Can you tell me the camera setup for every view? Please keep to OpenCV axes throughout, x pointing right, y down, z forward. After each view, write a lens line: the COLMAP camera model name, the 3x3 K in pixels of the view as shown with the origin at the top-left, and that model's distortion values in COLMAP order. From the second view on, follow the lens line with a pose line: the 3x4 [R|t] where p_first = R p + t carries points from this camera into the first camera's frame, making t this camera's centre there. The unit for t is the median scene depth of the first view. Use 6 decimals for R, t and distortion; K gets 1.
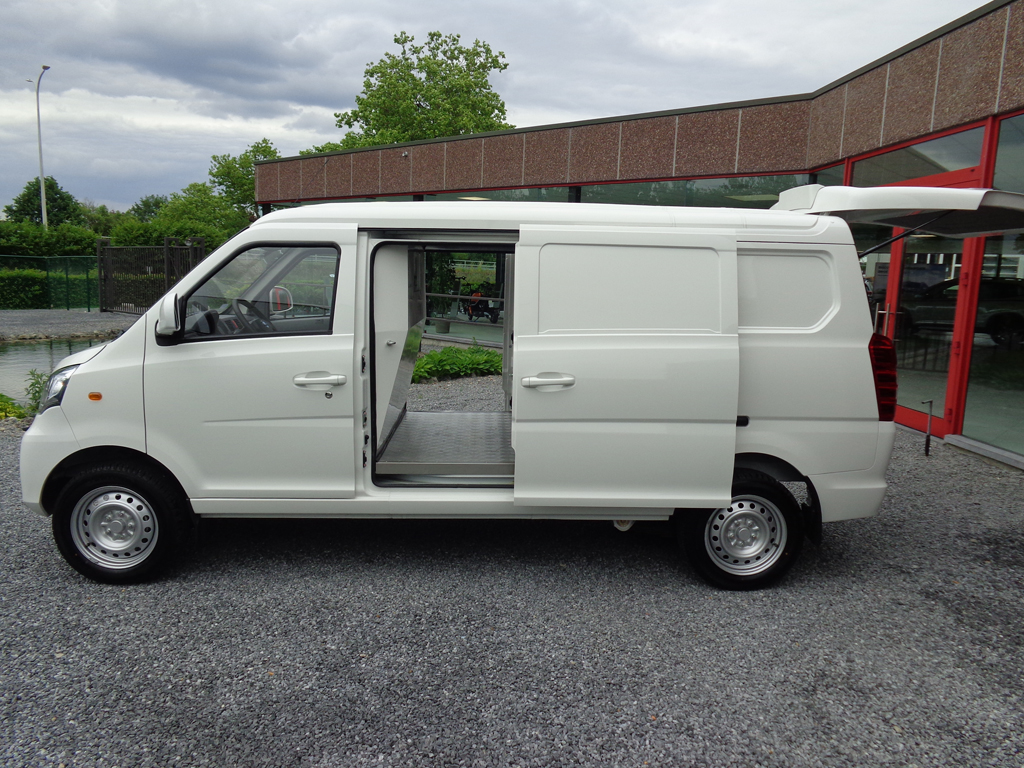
lens RADIAL K [[771.7, 0, 512.0], [0, 771.7, 384.0], [0, 0, 1]] dist [0.000666, 0.001445]
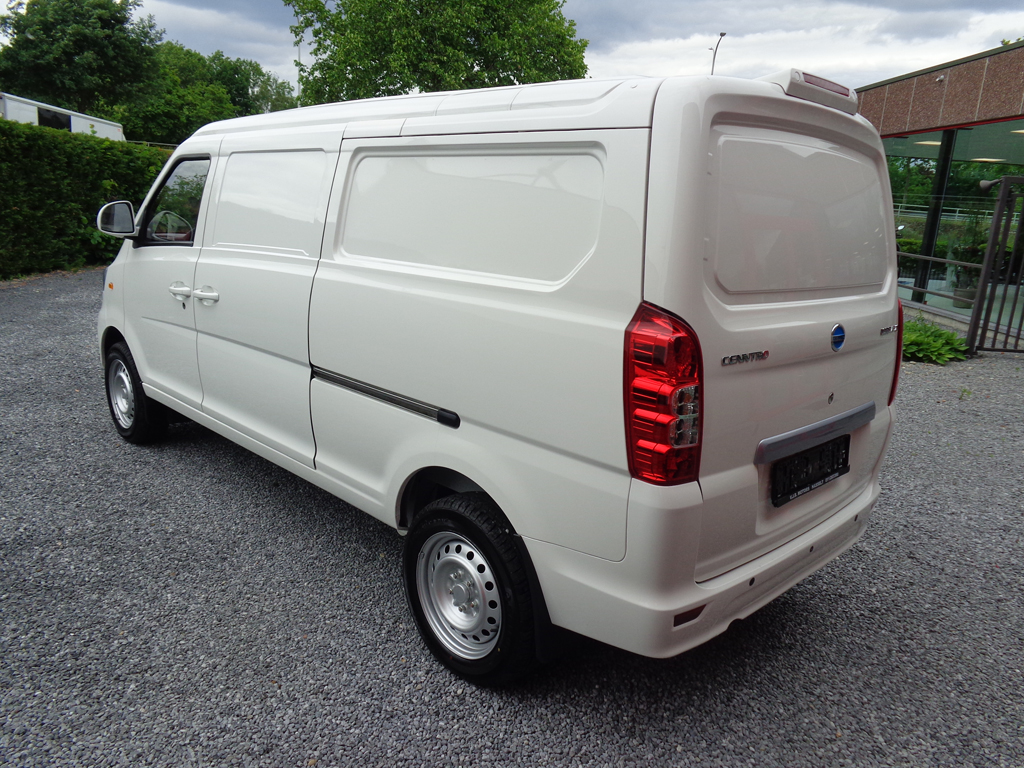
lens RADIAL K [[774.0, 0, 517.6], [0, 774.0, 381.2], [0, 0, 1]] dist [0.003937, -0.004097]
pose [[0.671273, 0.176417, -0.719910, 0.775699], [-0.143816, 0.983804, 0.106985, -0.057629], [0.727124, 0.031718, 0.685773, 0.584687]]
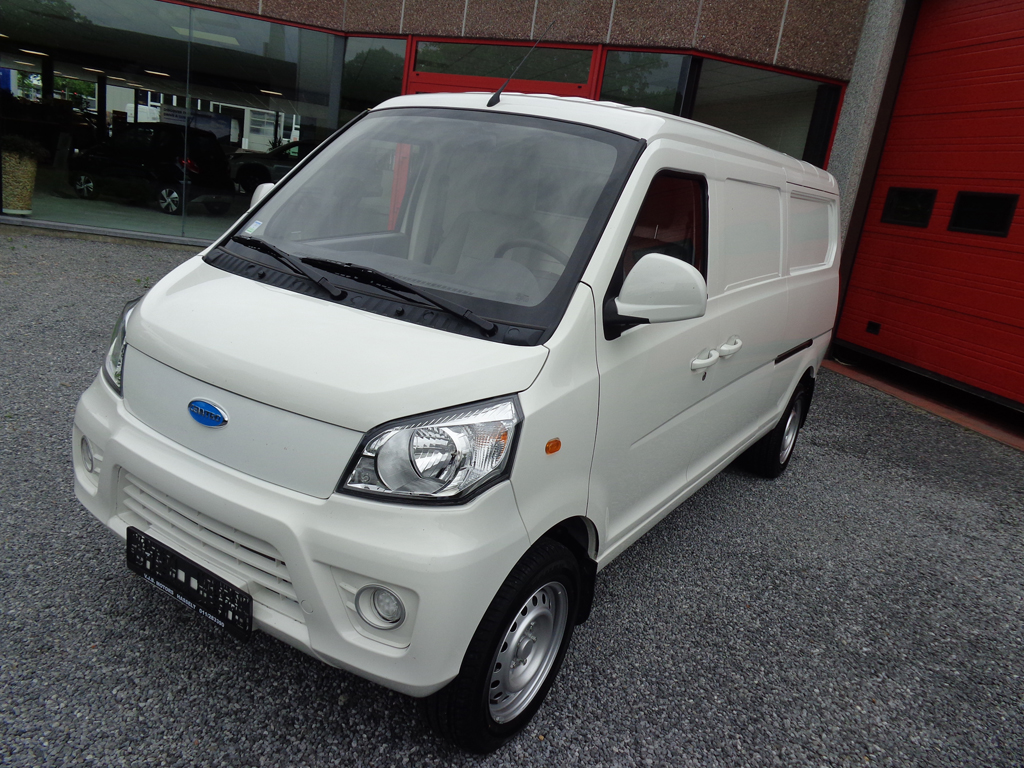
lens RADIAL K [[773.0, 0, 514.0], [0, 773.0, 384.9], [0, 0, 1]] dist [0.004358, -0.001214]
pose [[0.567931, -0.167056, 0.805945, -0.933293], [-0.002295, 0.978861, 0.204515, -0.131024], [-0.823073, -0.118000, 0.555542, 0.680009]]
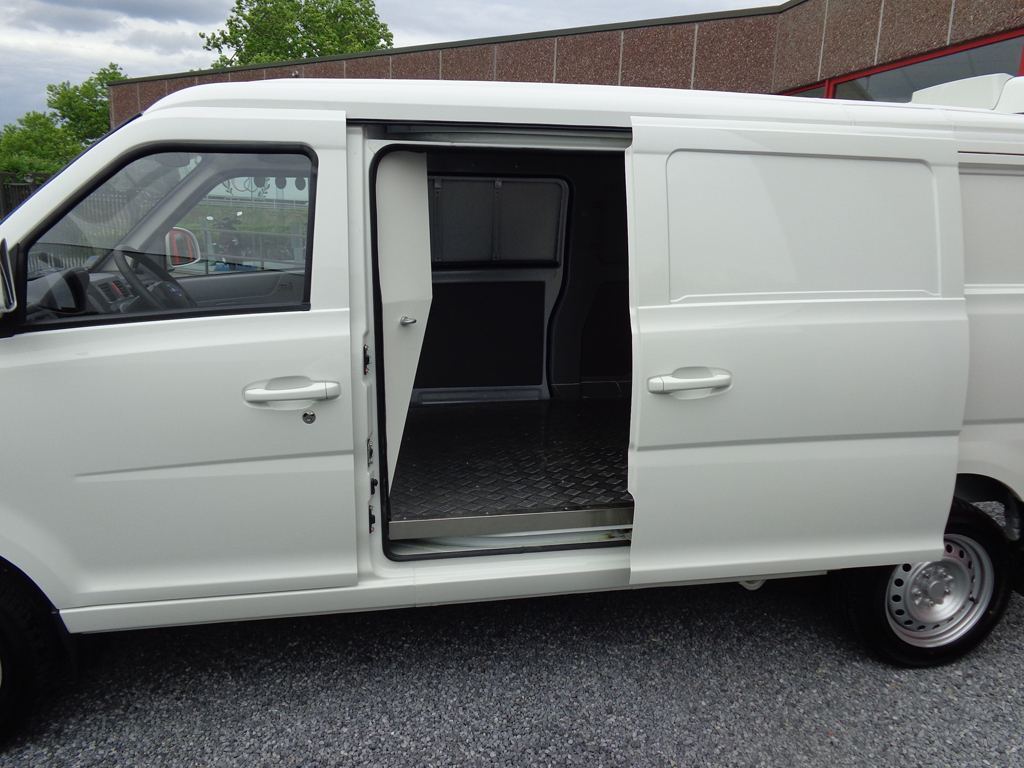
lens RADIAL K [[769.7, 0, 515.9], [0, 769.7, 385.9], [0, 0, 1]] dist [0.001726, 0.001446]
pose [[0.987674, -0.035814, 0.152373, -0.163215], [0.024505, 0.996848, 0.075455, -0.045299], [-0.154595, -0.070791, 0.985439, 0.395758]]
